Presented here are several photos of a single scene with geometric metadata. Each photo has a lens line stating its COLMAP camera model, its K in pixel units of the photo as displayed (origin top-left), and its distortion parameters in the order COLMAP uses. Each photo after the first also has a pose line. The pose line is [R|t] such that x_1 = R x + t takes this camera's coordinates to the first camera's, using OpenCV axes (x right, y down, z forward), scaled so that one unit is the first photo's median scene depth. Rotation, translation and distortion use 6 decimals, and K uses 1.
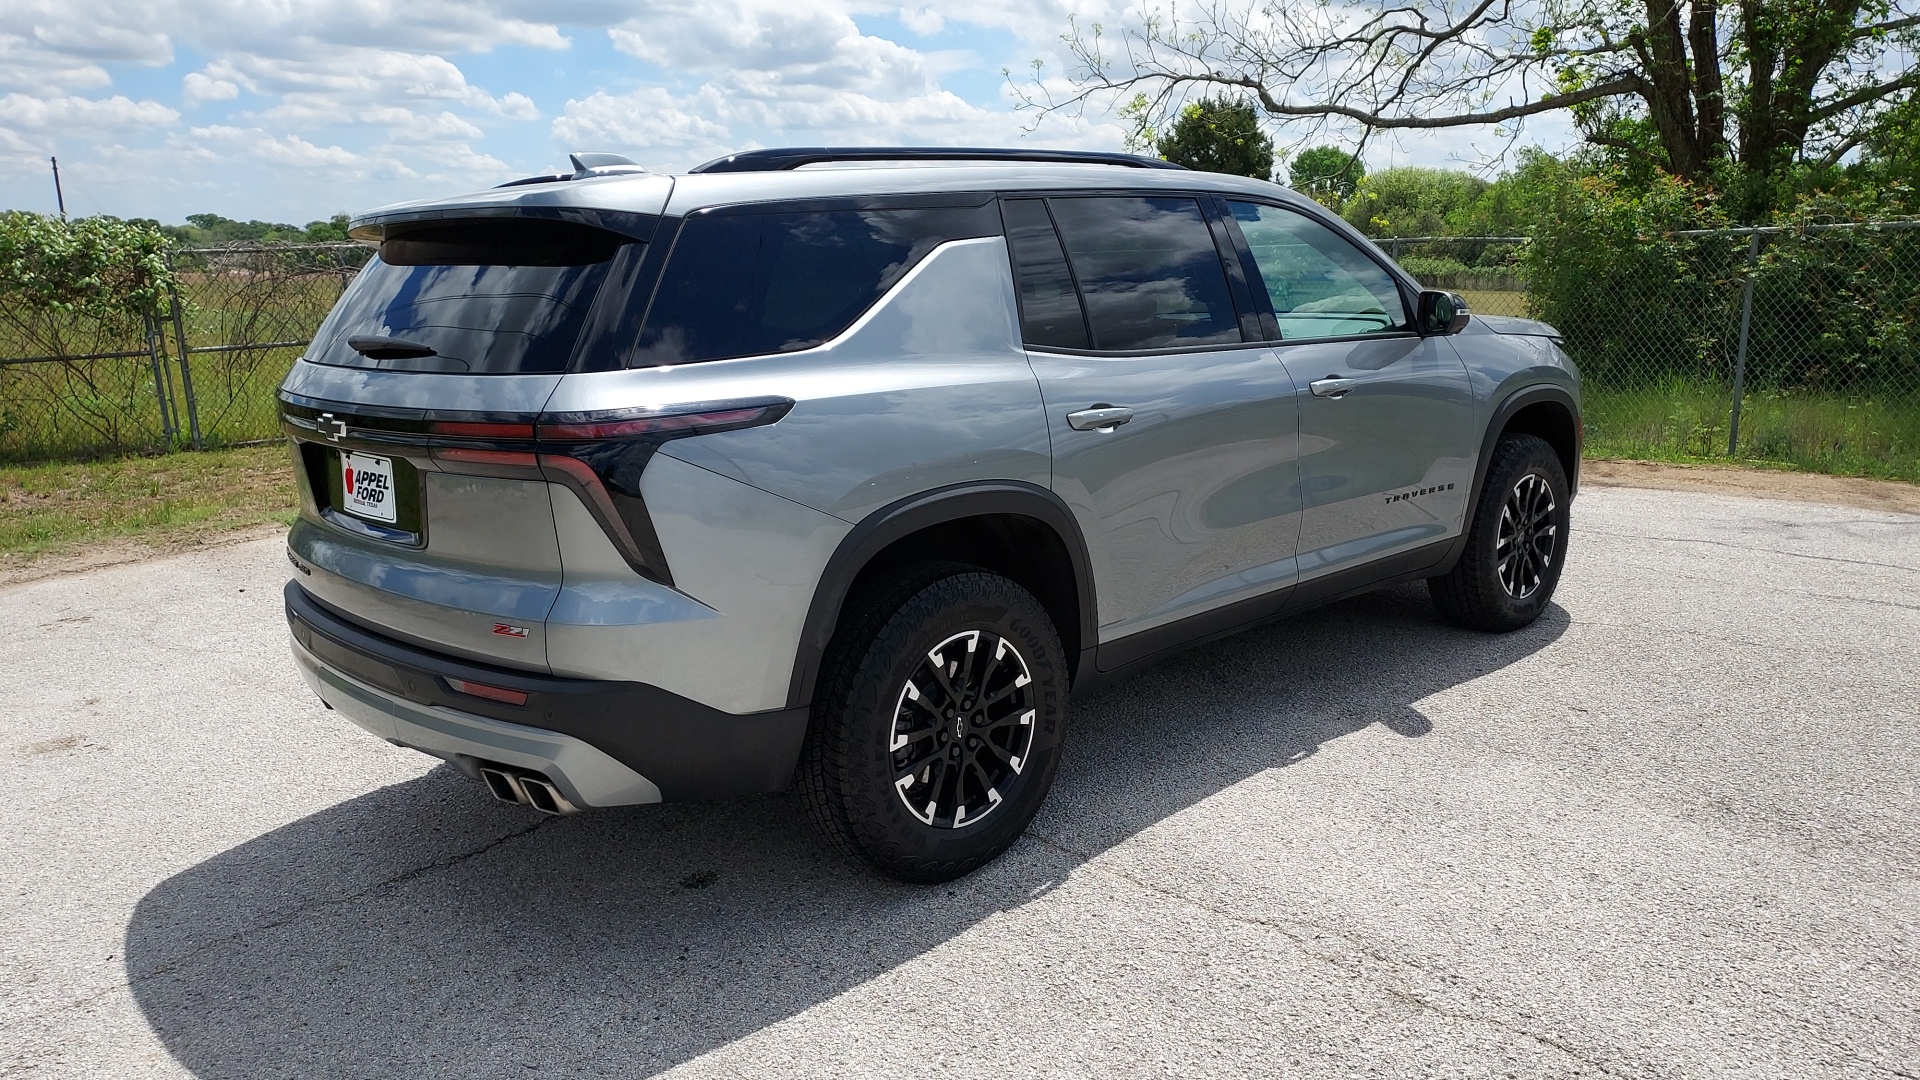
lens RADIAL K [[1394.4, 0, 961.7], [0, 1394.4, 540.2], [0, 0, 1]] dist [0.047976, -0.025639]
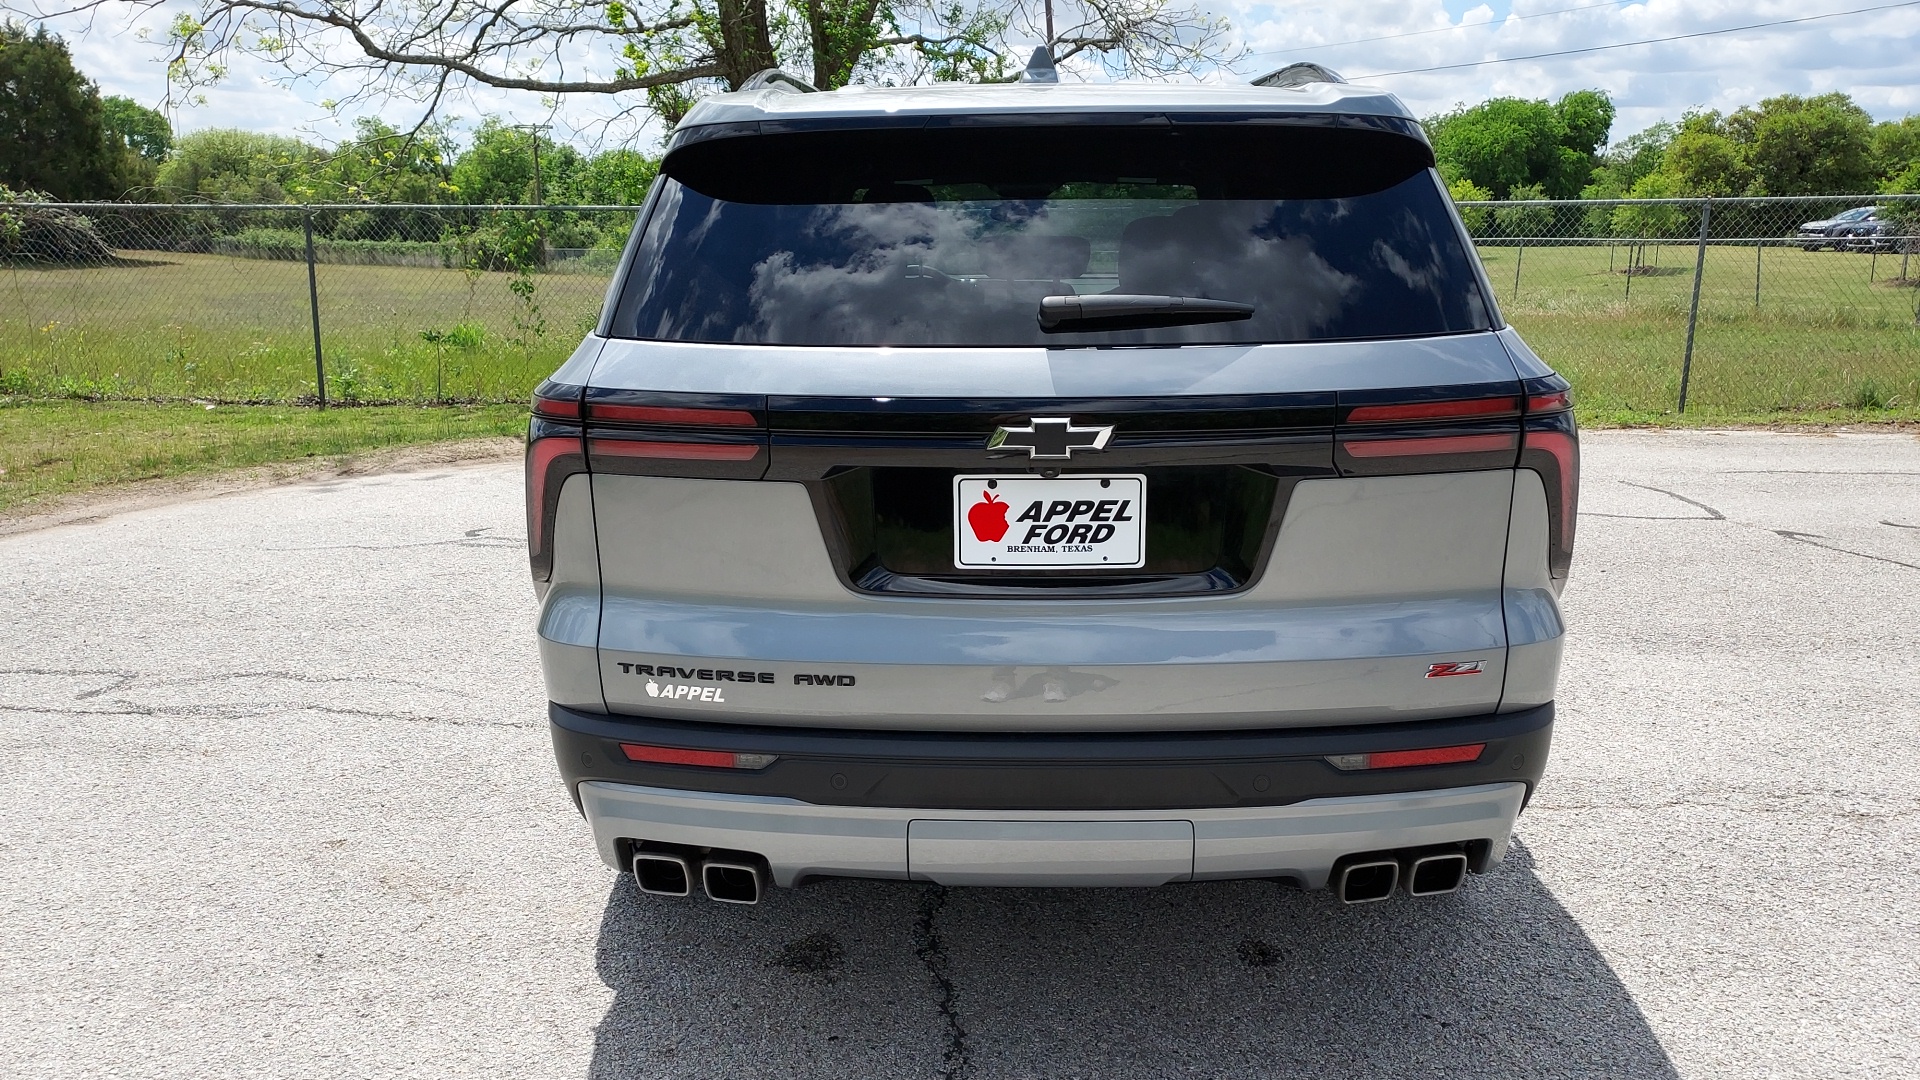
lens RADIAL K [[1394.4, 0, 1006.9], [0, 1394.4, 534.2], [0, 0, 1]] dist [0.047976, -0.025639]
pose [[0.708206, -0.135437, 0.692893, -0.879910], [0.126206, 0.989905, 0.064497, -0.077147], [-0.694634, 0.041769, 0.718150, 0.528885]]
